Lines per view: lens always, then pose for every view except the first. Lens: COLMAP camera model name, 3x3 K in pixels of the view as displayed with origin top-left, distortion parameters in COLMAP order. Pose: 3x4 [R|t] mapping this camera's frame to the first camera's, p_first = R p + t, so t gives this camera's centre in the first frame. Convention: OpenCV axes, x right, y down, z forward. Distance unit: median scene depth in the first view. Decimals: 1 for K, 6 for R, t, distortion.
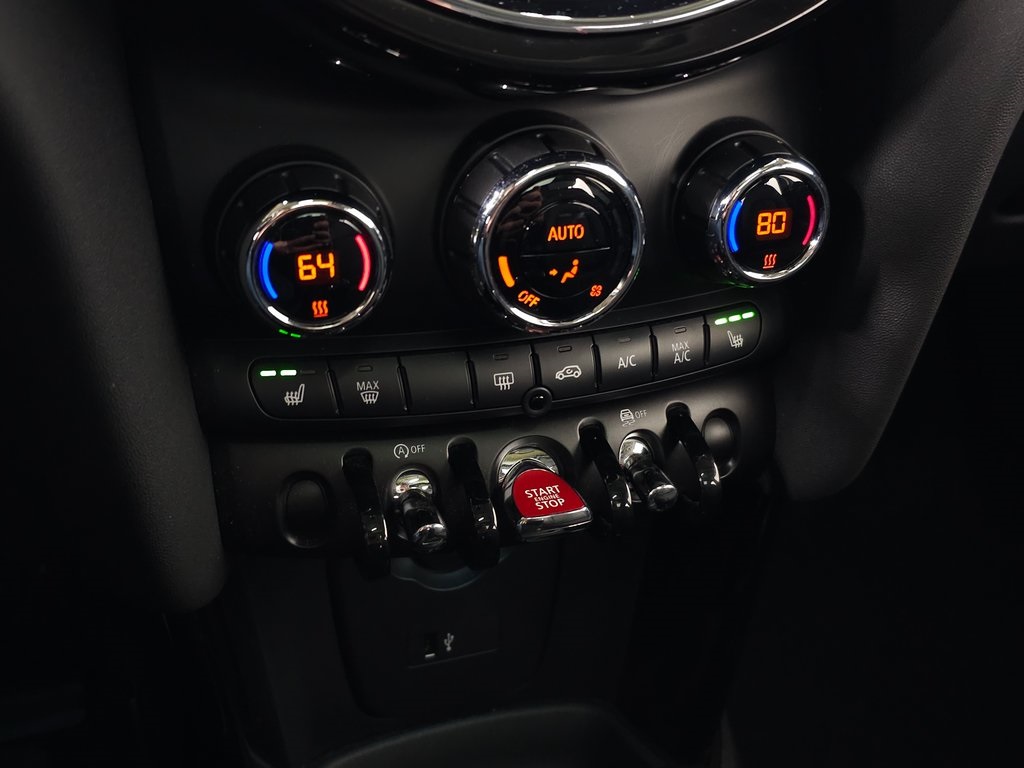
lens RADIAL K [[1115.1, 0, 514.3], [0, 1115.1, 378.3], [0, 0, 1]] dist [0.069846, 0.000000]
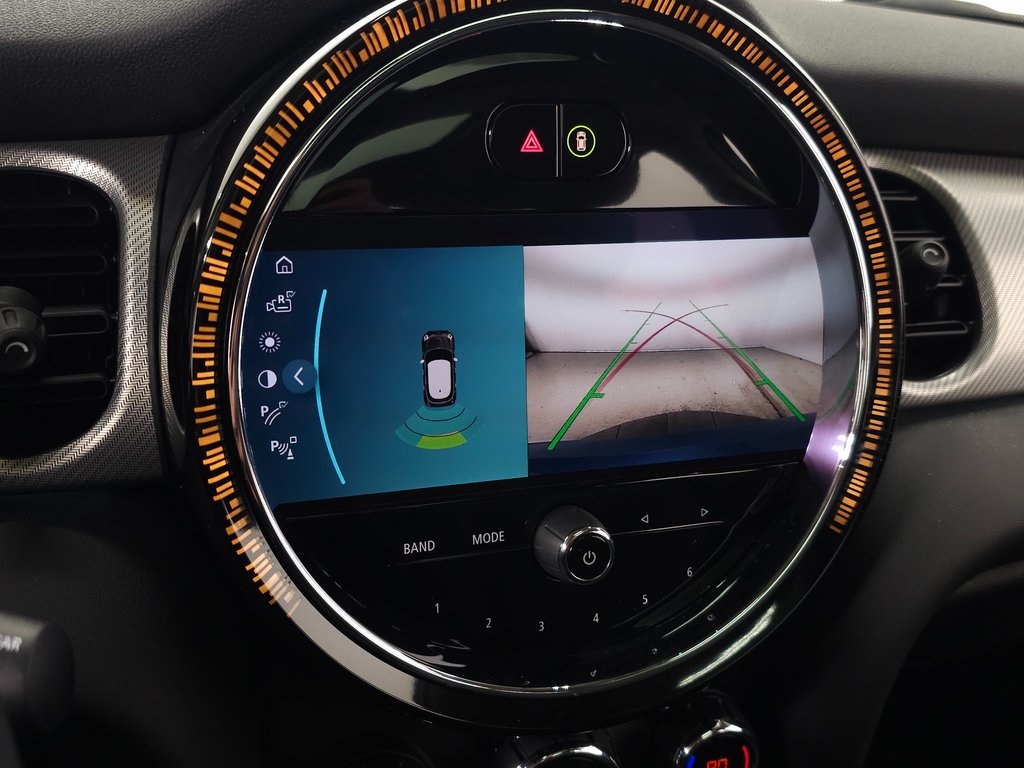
lens RADIAL K [[1021.0, 0, 515.1], [0, 1021.0, 385.4], [0, 0, 1]] dist [0.020300, 0.000000]
pose [[0.999905, -0.001098, 0.013773, -0.029358], [0.003511, 0.984310, -0.176415, -0.358463], [-0.013363, 0.176446, 0.984220, -0.281145]]
